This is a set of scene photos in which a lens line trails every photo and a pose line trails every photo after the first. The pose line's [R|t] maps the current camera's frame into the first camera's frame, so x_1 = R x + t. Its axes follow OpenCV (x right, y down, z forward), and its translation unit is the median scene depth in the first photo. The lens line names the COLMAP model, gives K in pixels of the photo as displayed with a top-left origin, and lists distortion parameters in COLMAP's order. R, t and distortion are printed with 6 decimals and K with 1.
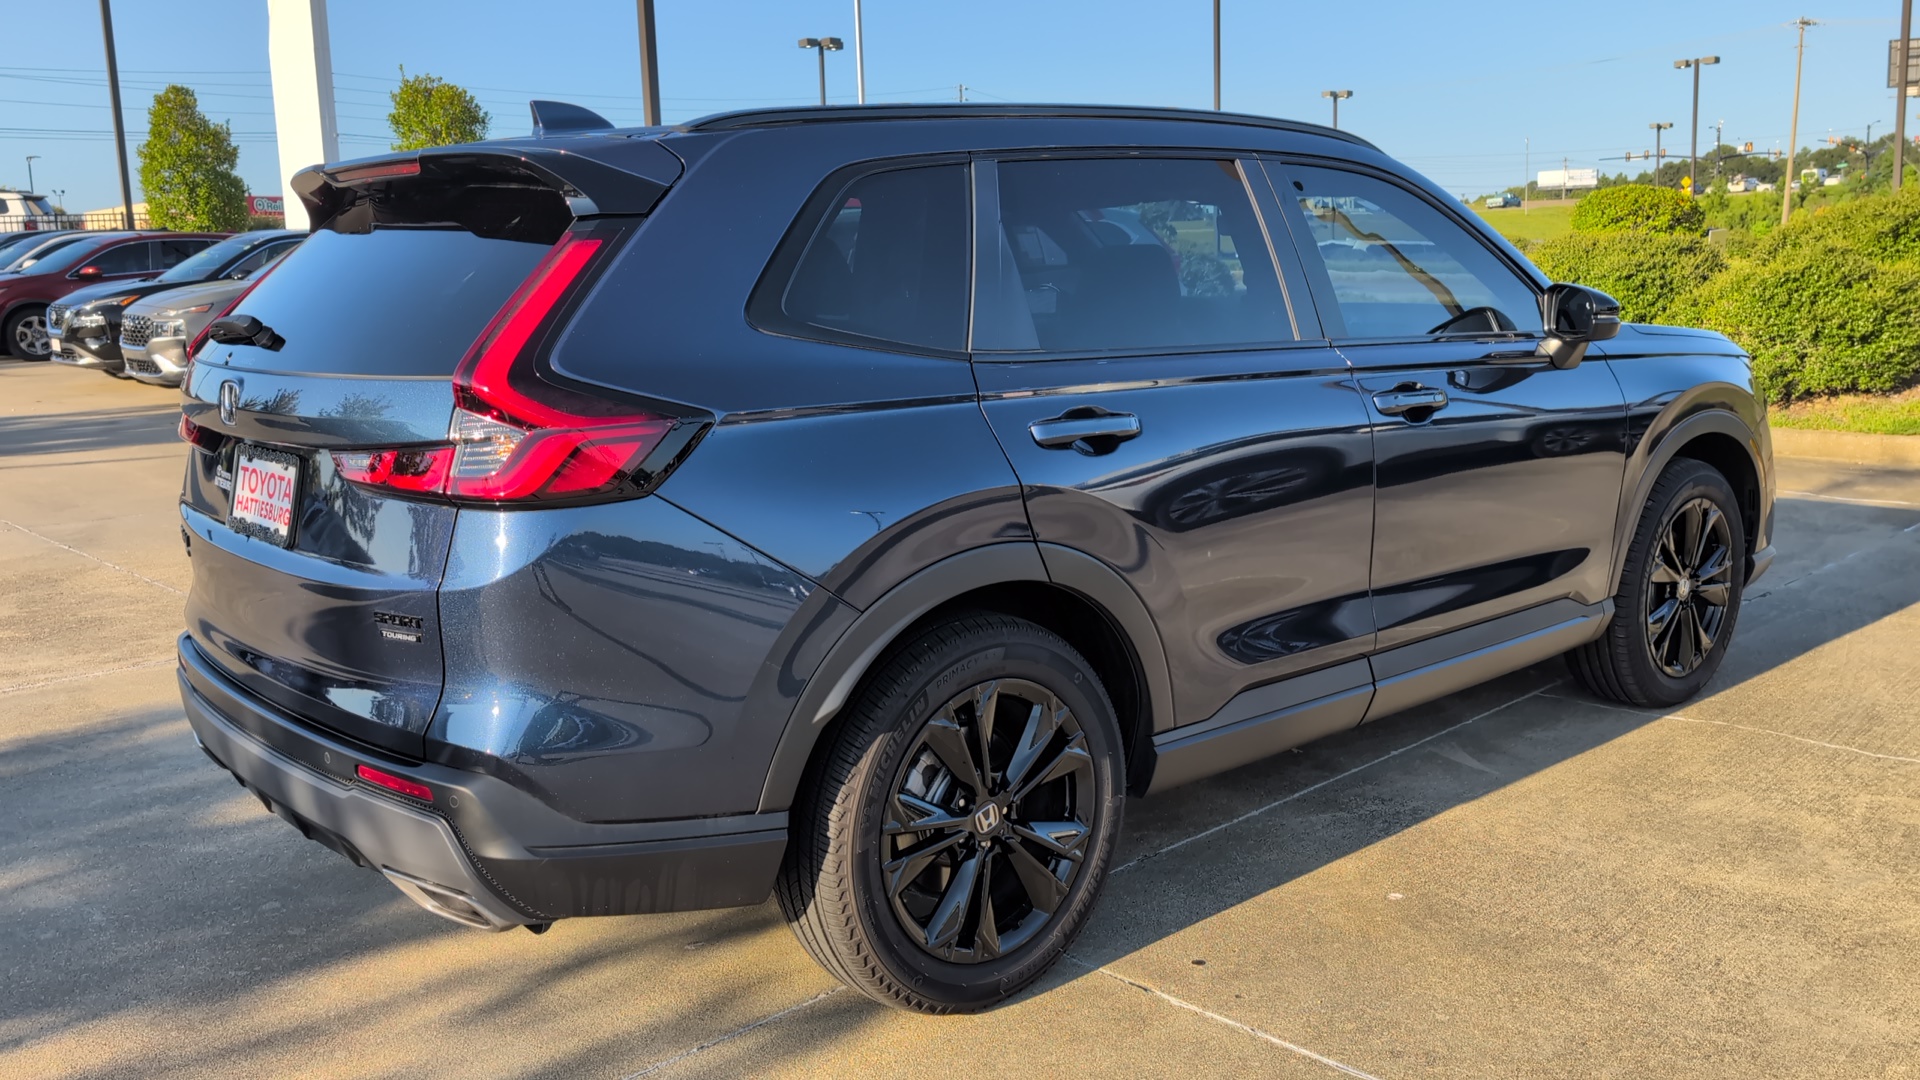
lens RADIAL K [[1629.3, 0, 960.0], [0, 1629.3, 540.0], [0, 0, 1]] dist [0.018369, -0.014399]
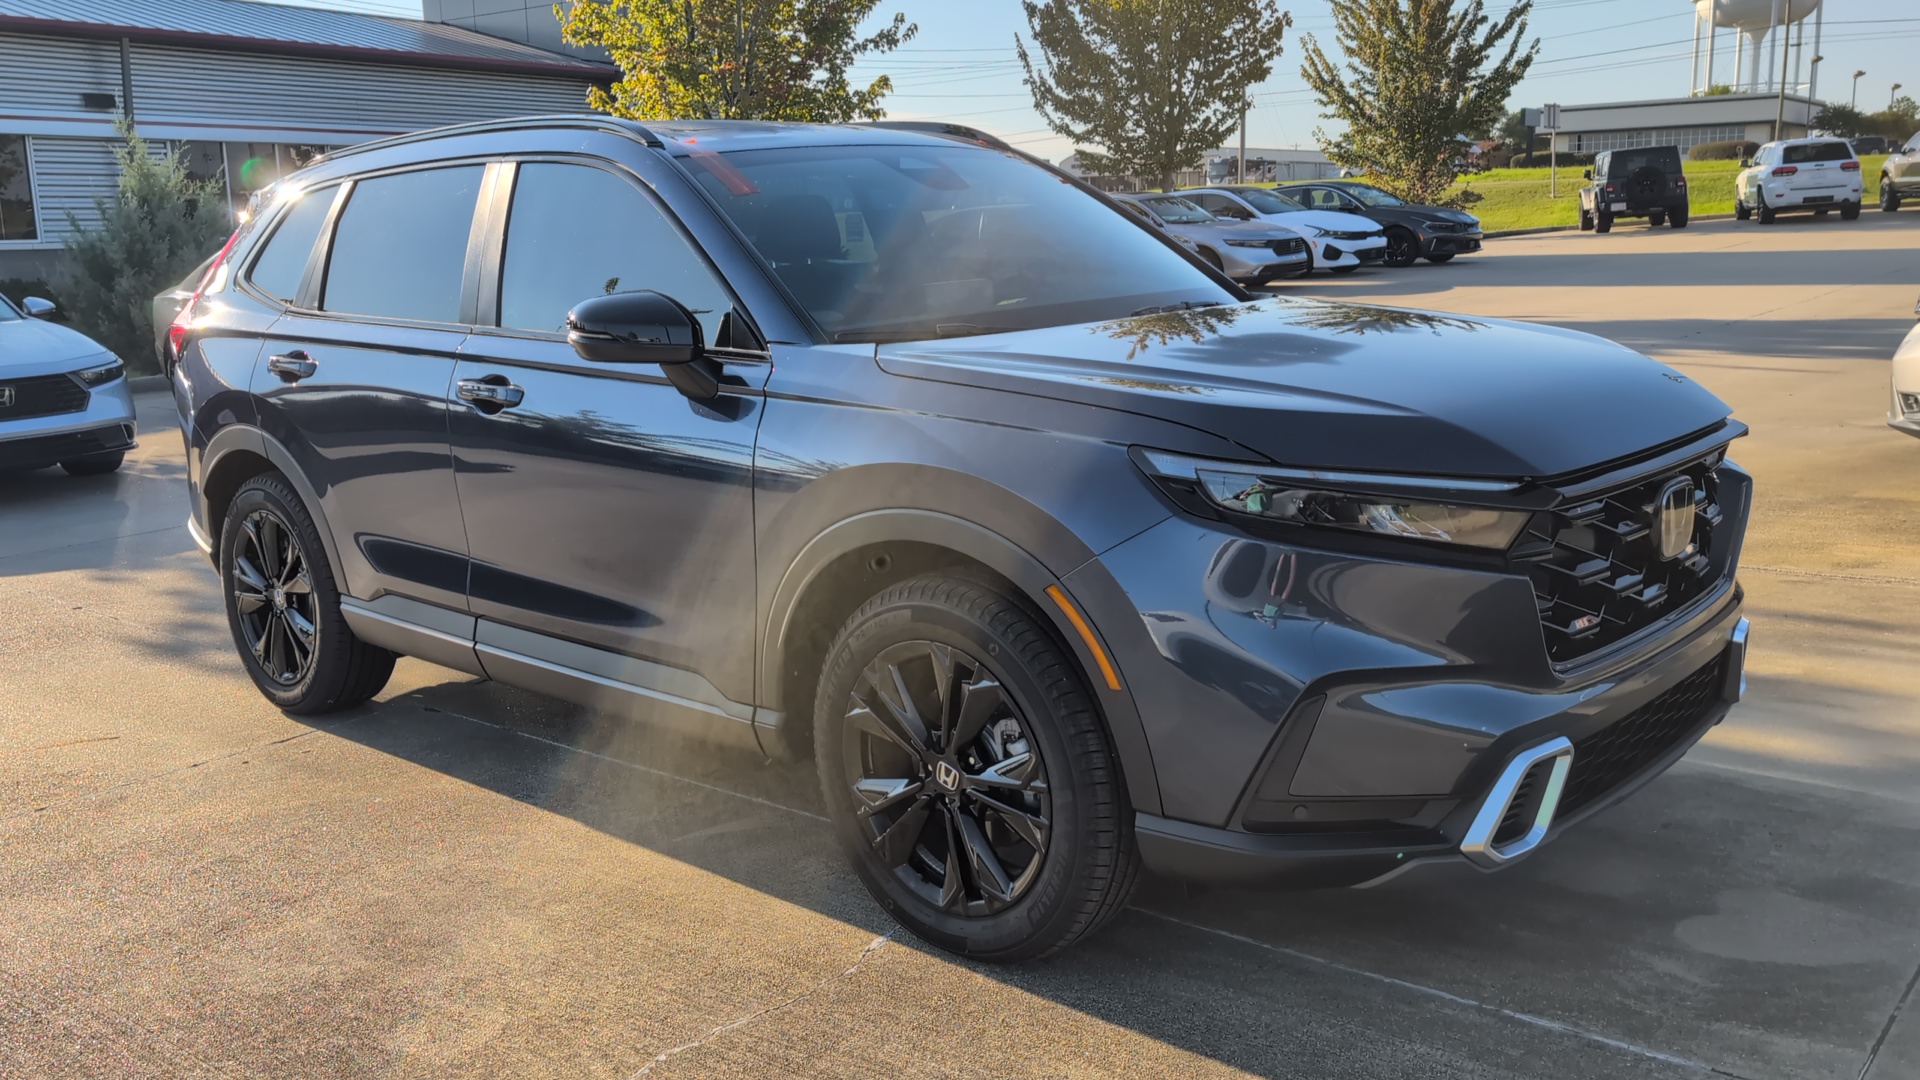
lens RADIAL K [[1629.3, 0, 960.0], [0, 1629.3, 540.0], [0, 0, 1]] dist [0.018369, -0.014399]
pose [[0.094939, 0.209612, -0.973165, 1.240966], [-0.132536, 0.971539, 0.196332, -0.220427], [0.986621, 0.110340, 0.120018, 1.097877]]
